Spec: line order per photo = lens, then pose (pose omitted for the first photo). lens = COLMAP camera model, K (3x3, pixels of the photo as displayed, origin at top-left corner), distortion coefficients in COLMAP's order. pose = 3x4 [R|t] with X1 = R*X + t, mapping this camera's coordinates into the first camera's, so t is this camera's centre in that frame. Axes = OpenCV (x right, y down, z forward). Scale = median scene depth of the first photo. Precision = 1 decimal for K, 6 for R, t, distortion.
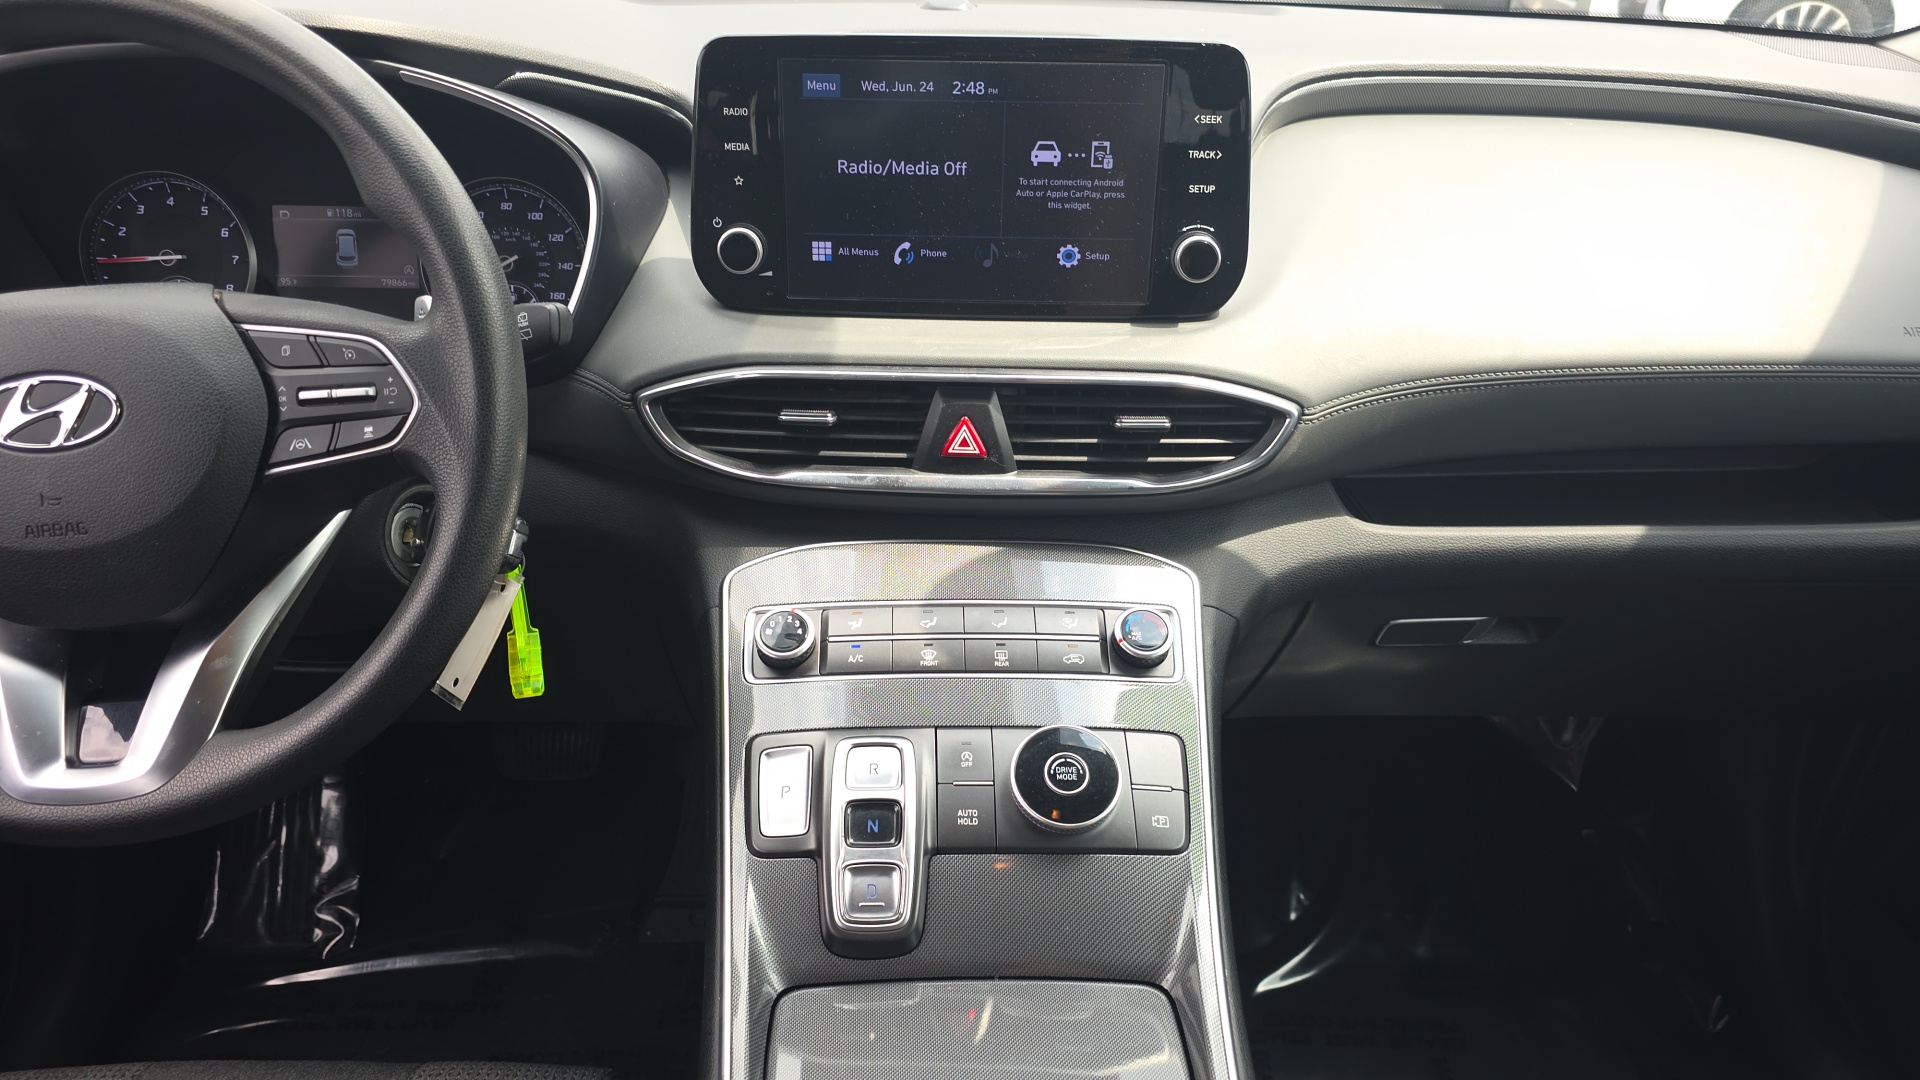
lens RADIAL K [[1315.9, 0, 944.7], [0, 1315.9, 584.7], [0, 0, 1]] dist [0.046693, -0.061667]
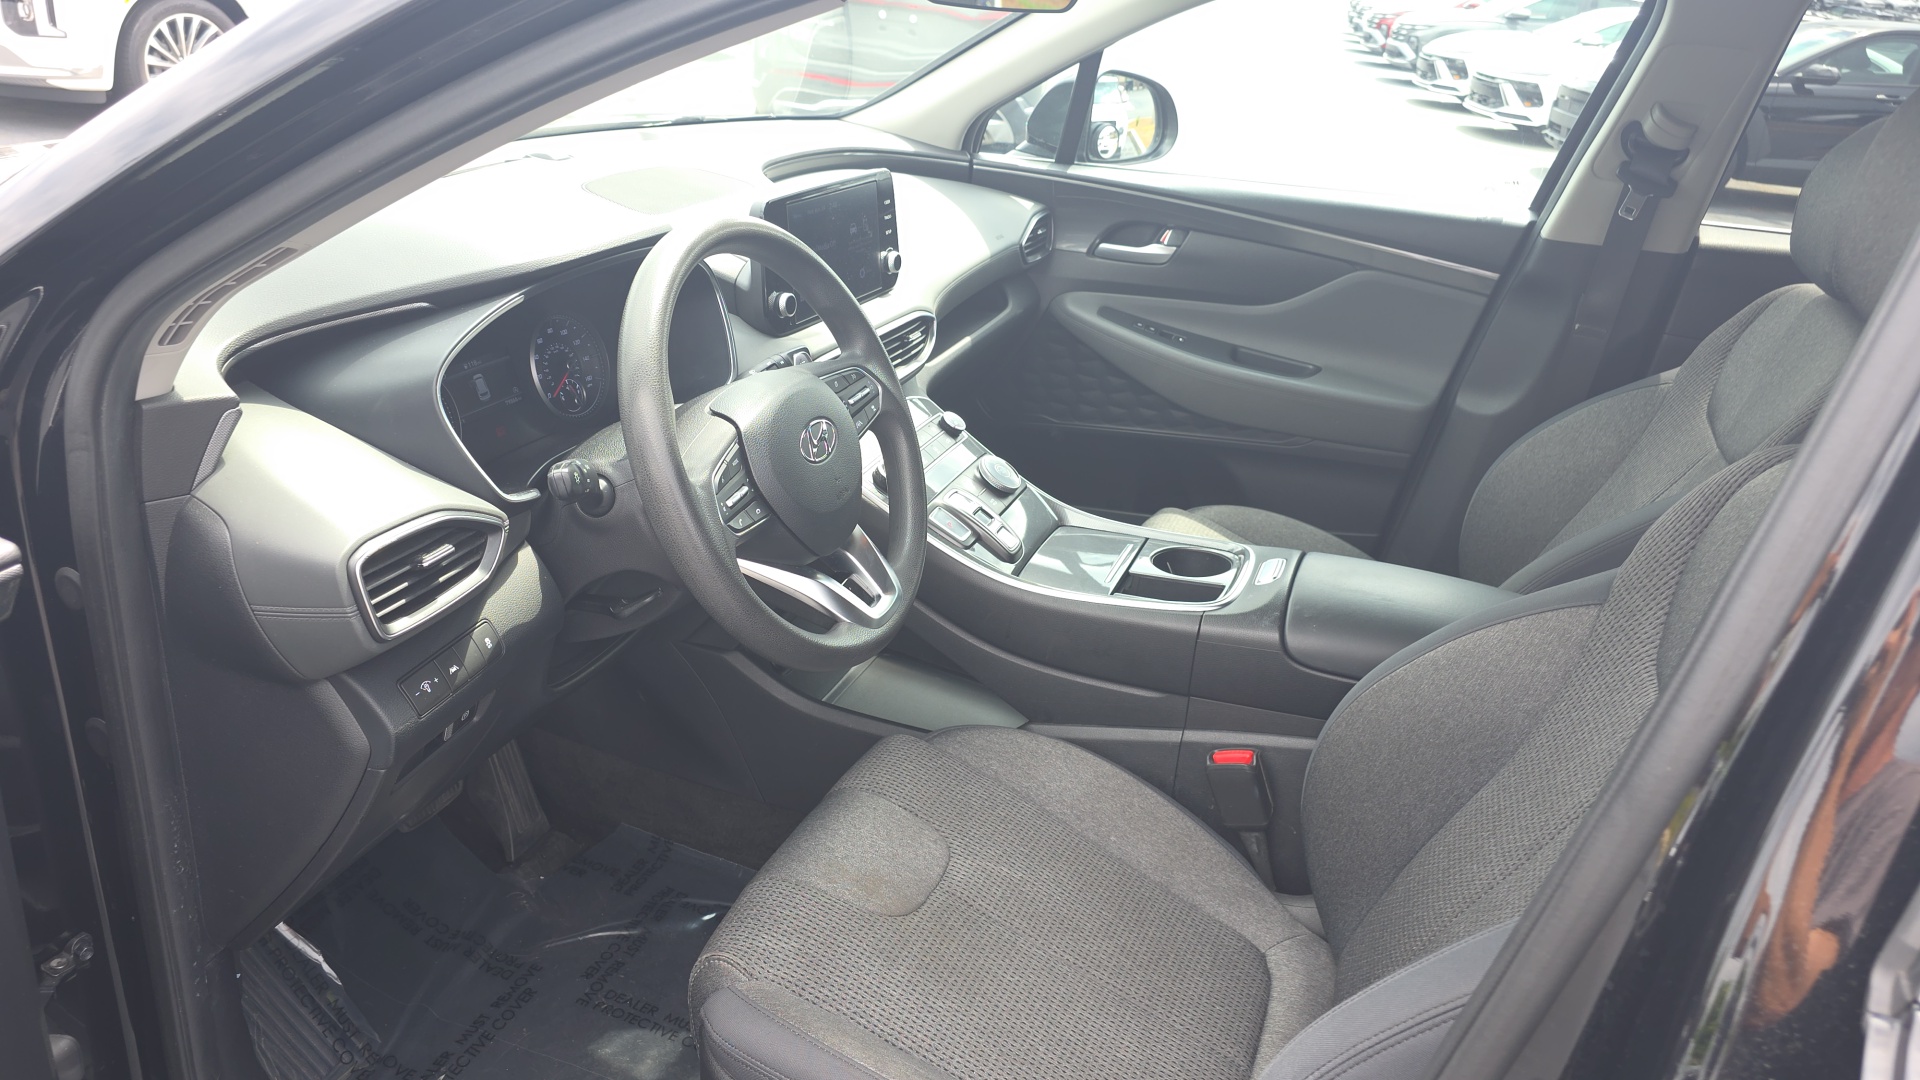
lens RADIAL K [[1283.0, 0, 964.4], [0, 1283.0, 548.3], [0, 0, 1]] dist [0.053728, -0.050818]
pose [[0.392782, -0.381523, 0.836757, -1.785067], [0.383861, 0.894845, 0.227821, -0.265559], [-0.835687, 0.231714, 0.497931, -0.078340]]
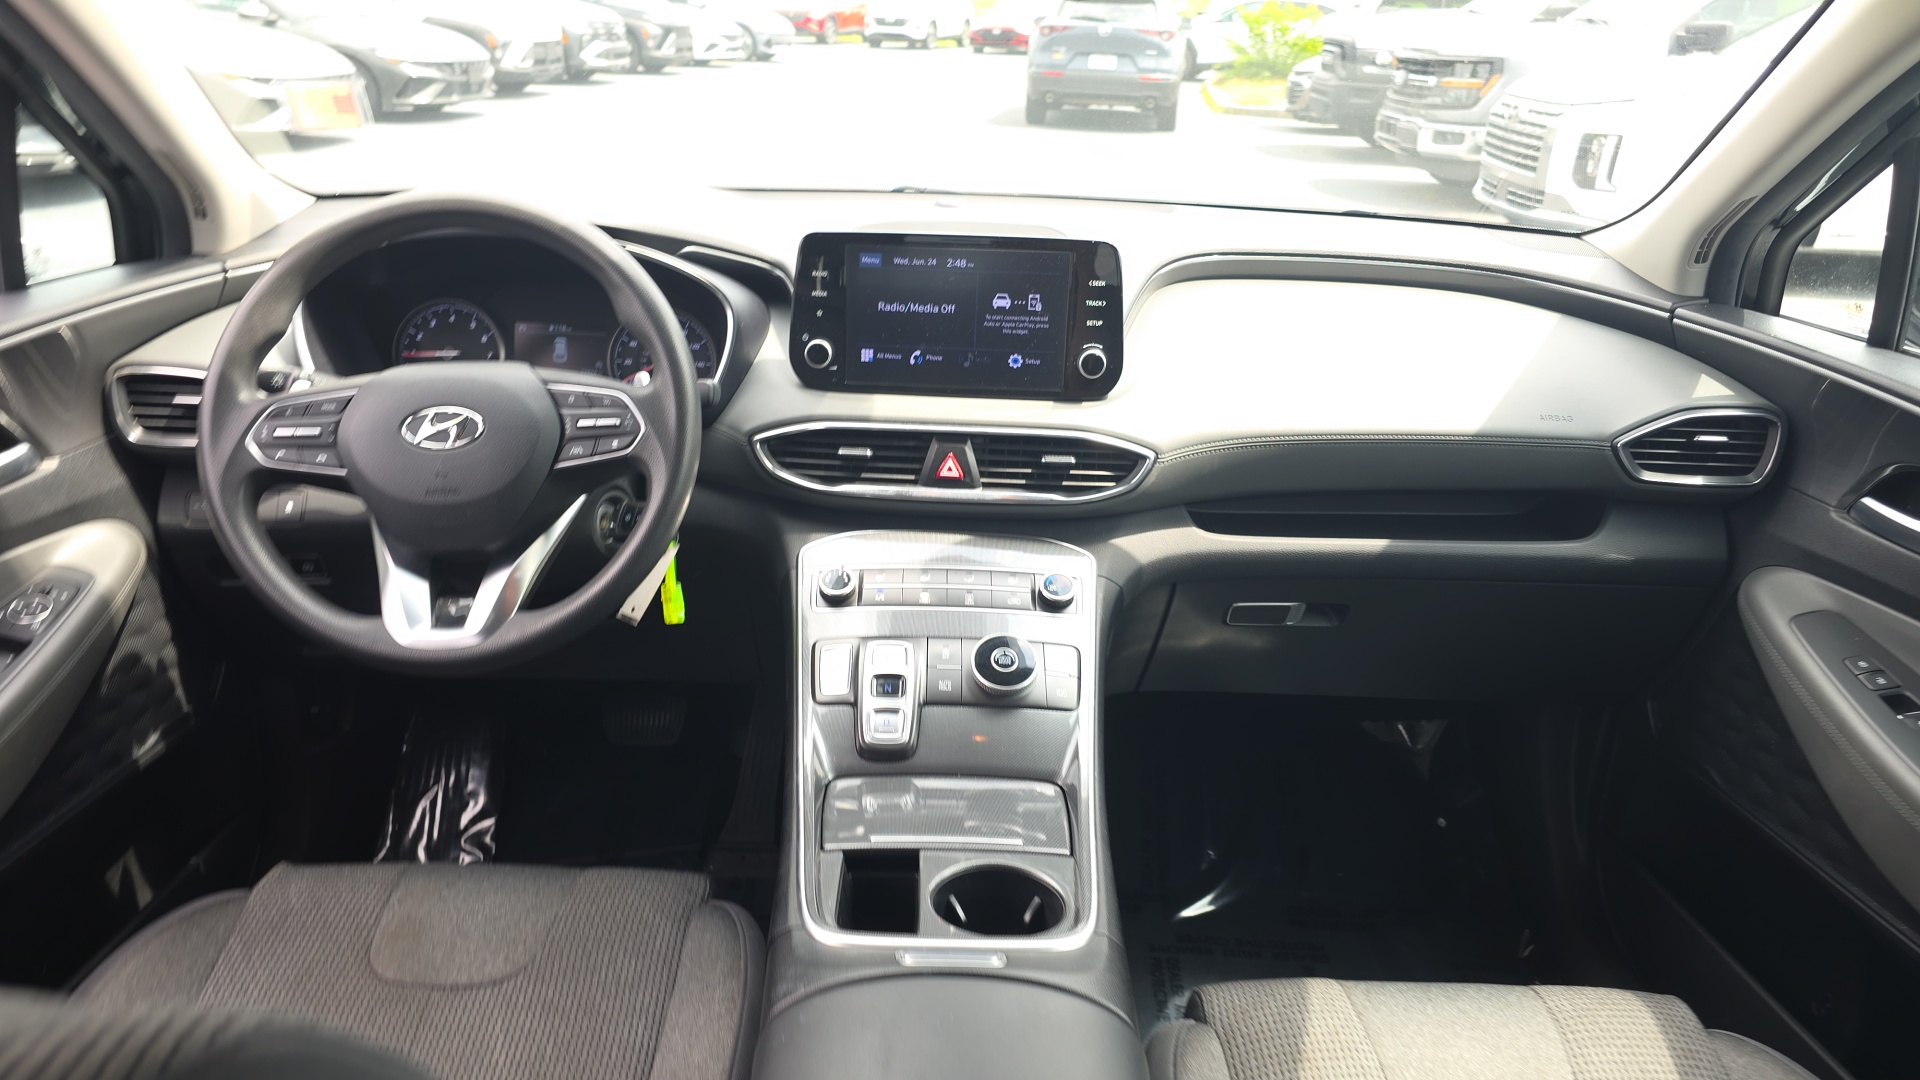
lens RADIAL K [[1289.5, 0, 940.3], [0, 1289.5, 533.6], [0, 0, 1]] dist [0.050406, -0.063625]
pose [[0.999603, 0.022783, -0.016586, 0.031325], [-0.024769, 0.991006, -0.131506, 0.182503], [0.013440, 0.131865, 0.991177, -0.582948]]
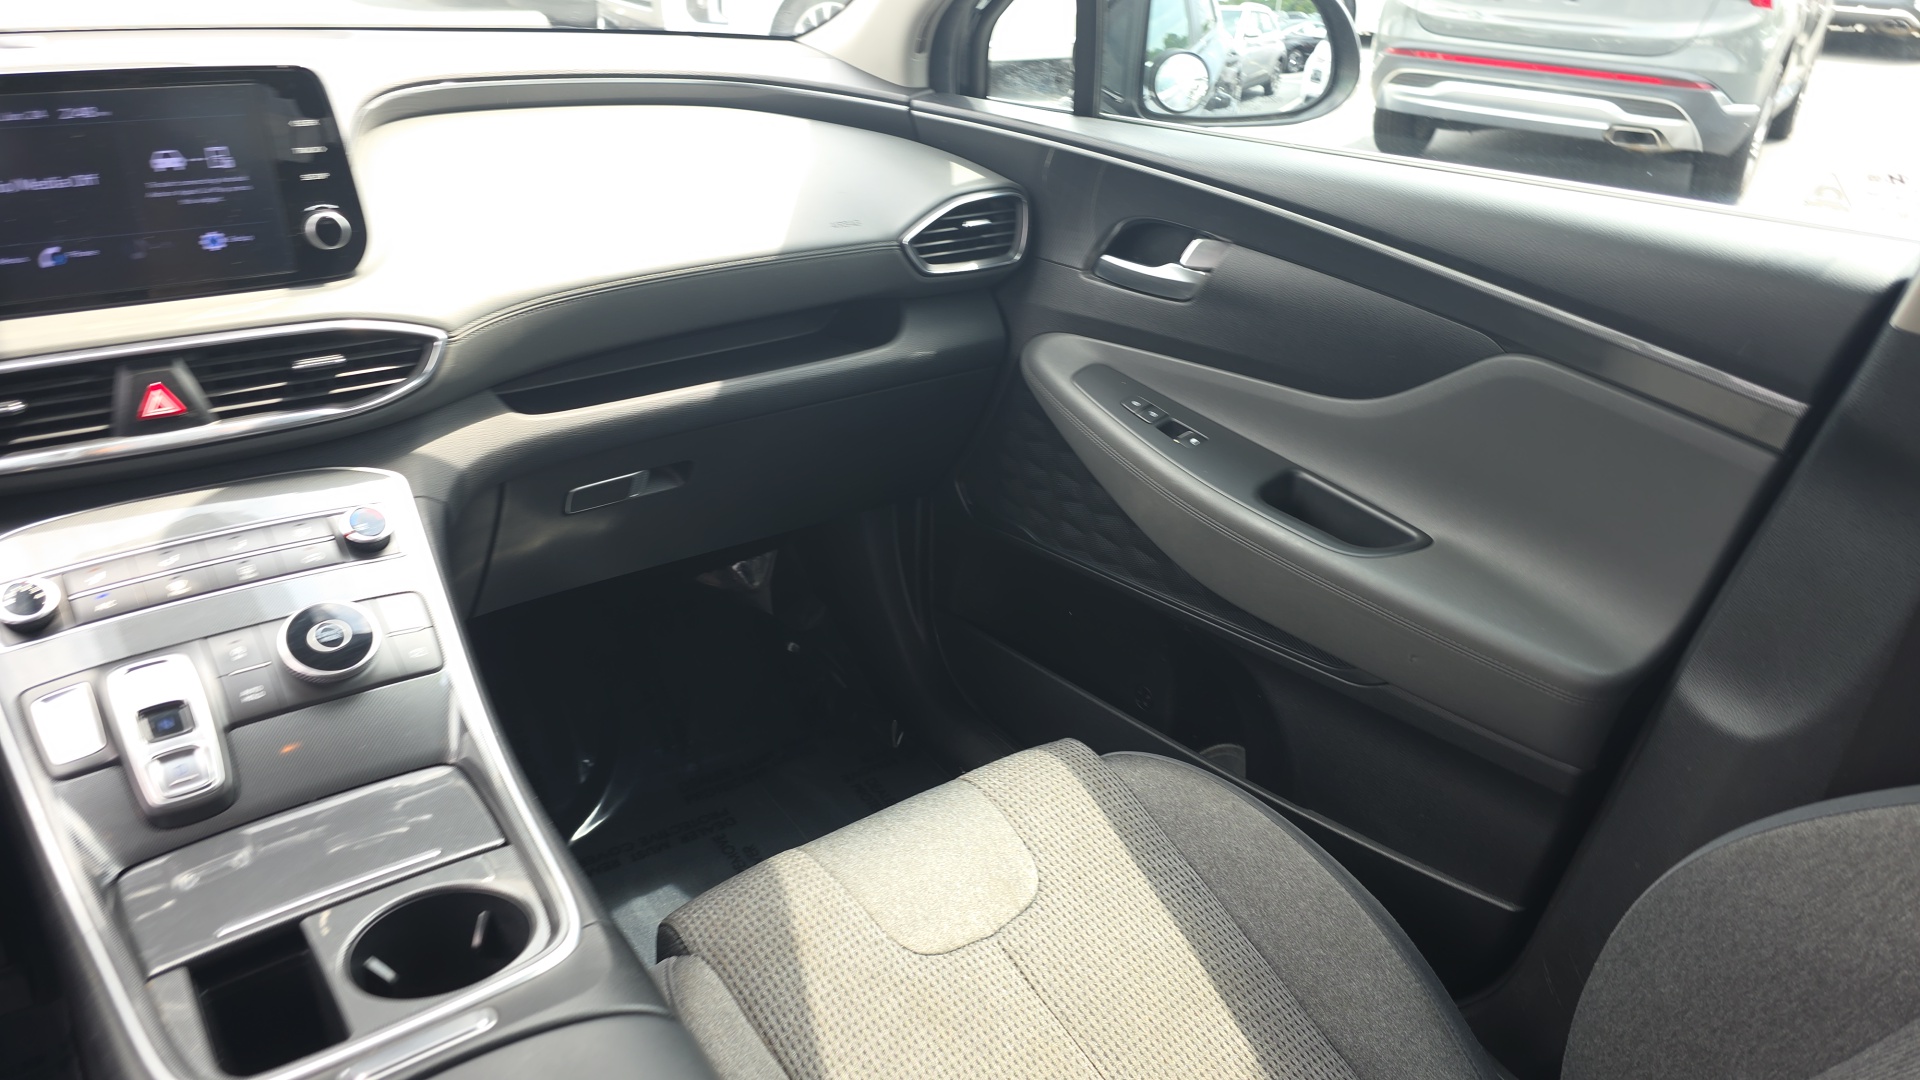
lens RADIAL K [[1290.4, 0, 942.4], [0, 1290.4, 527.4], [0, 0, 1]] dist [0.062350, -0.060438]
pose [[0.819110, -0.240666, 0.520709, -0.047975], [0.260760, 0.964743, 0.035700, 0.137411], [-0.510943, 0.106538, 0.852987, -0.342891]]
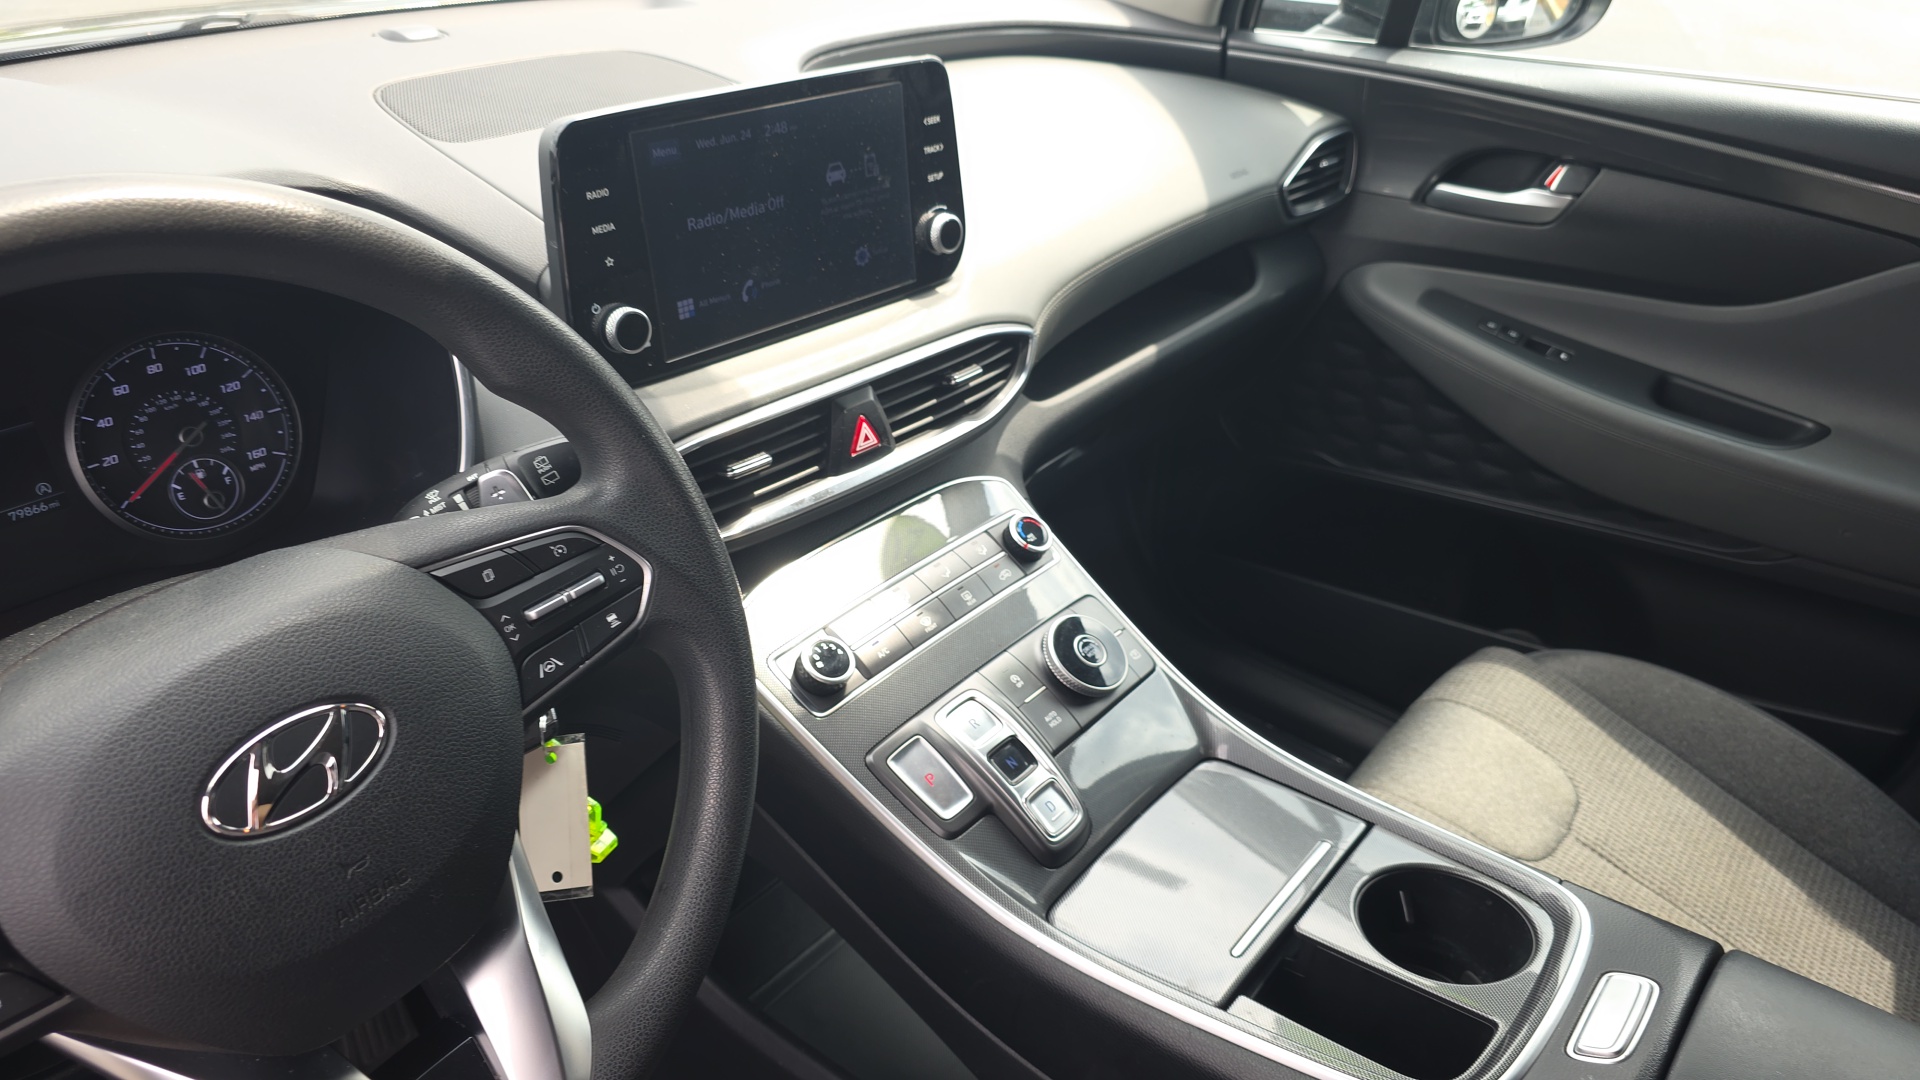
lens RADIAL K [[1296.4, 0, 963.3], [0, 1296.4, 546.8], [0, 0, 1]] dist [0.027083, -0.047465]
pose [[0.659216, -0.381324, 0.648095, -0.677476], [0.352498, 0.918024, 0.181597, -0.193762], [-0.664214, 0.108741, 0.739592, 0.142952]]
